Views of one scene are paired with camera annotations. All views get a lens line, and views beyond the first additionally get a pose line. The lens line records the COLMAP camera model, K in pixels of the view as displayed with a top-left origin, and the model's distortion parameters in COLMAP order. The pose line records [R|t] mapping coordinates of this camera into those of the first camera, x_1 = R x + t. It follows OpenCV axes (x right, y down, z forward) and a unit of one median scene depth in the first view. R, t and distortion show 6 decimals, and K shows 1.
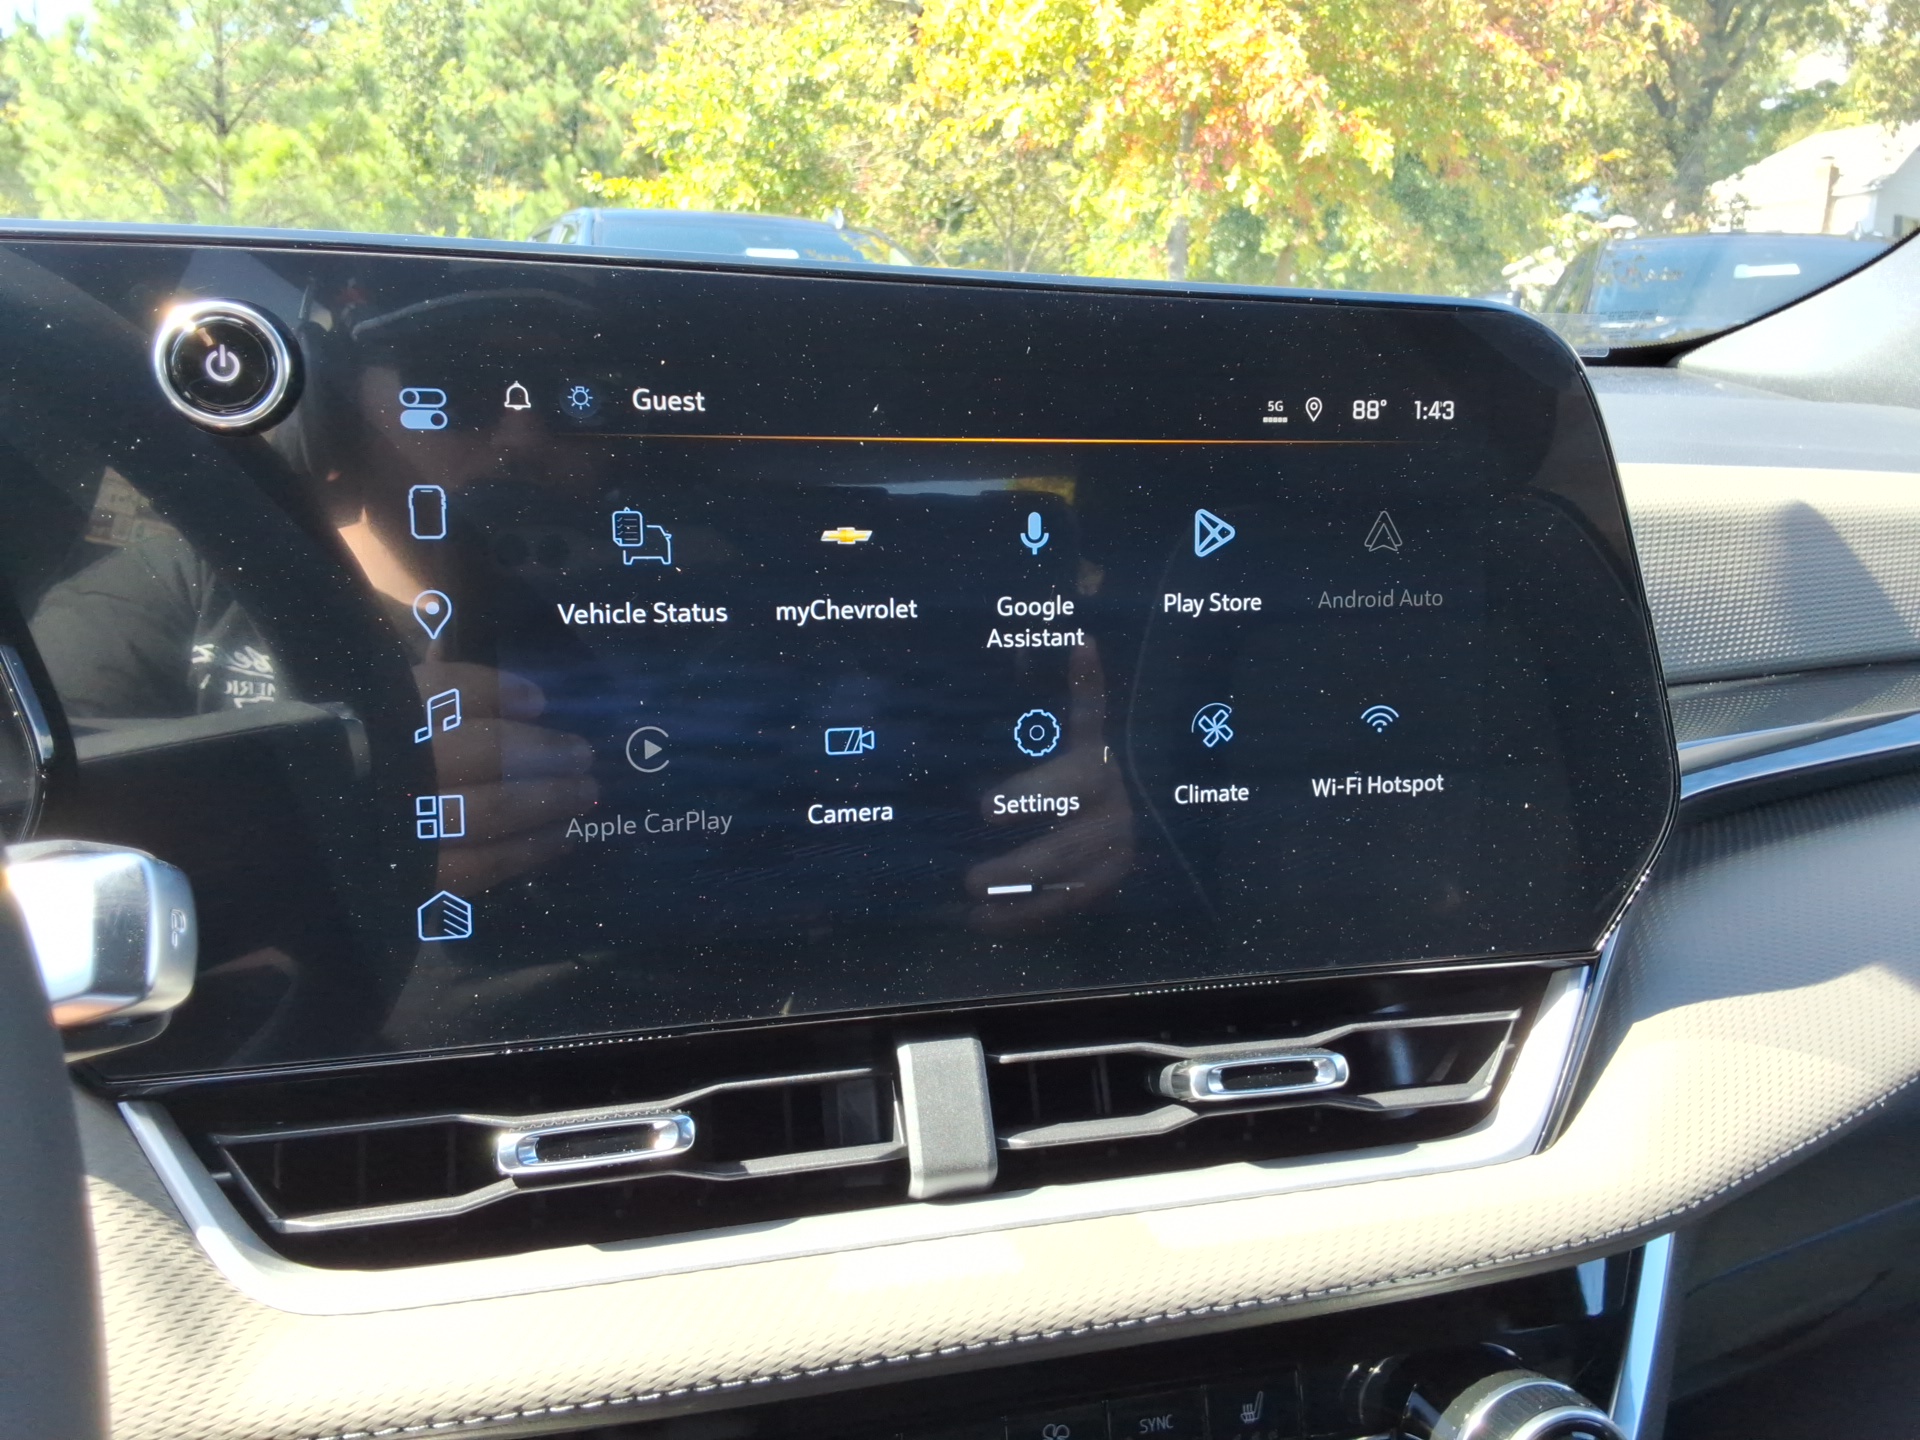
lens RADIAL K [[1546.5, 0, 963.8], [0, 1546.5, 701.5], [0, 0, 1]] dist [0.062589, -0.085805]
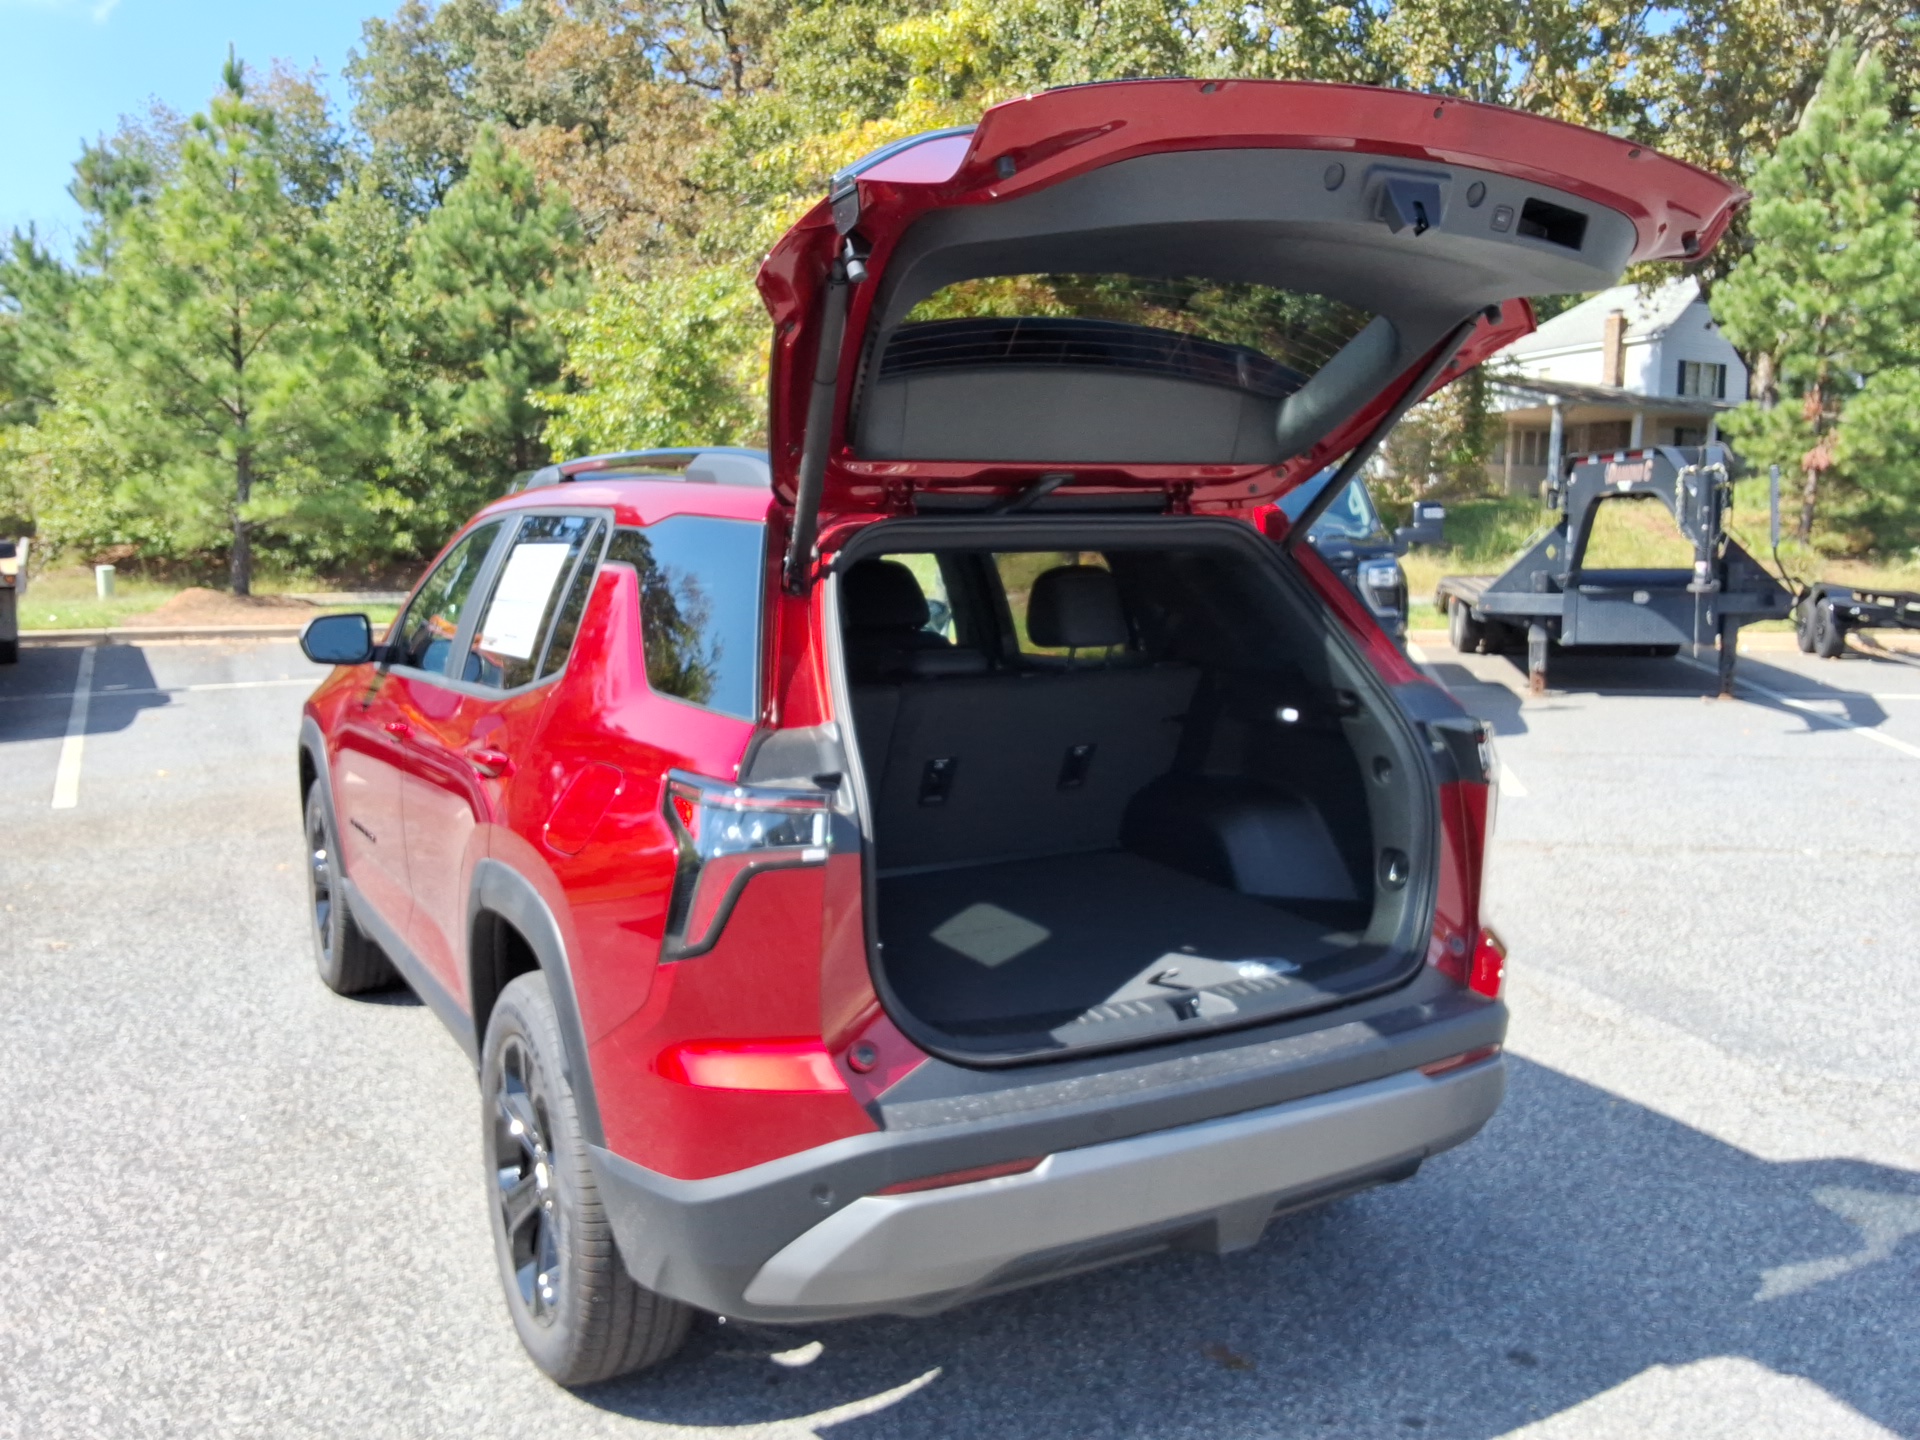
lens RADIAL K [[1554.5, 0, 971.7], [0, 1554.5, 695.7], [0, 0, 1]] dist [0.114189, -0.191722]
pose [[0.998209, -0.029788, 0.051878, 0.027105], [0.034039, 0.995961, -0.083080, 0.018668], [-0.049194, 0.084697, 0.995192, -0.170934]]
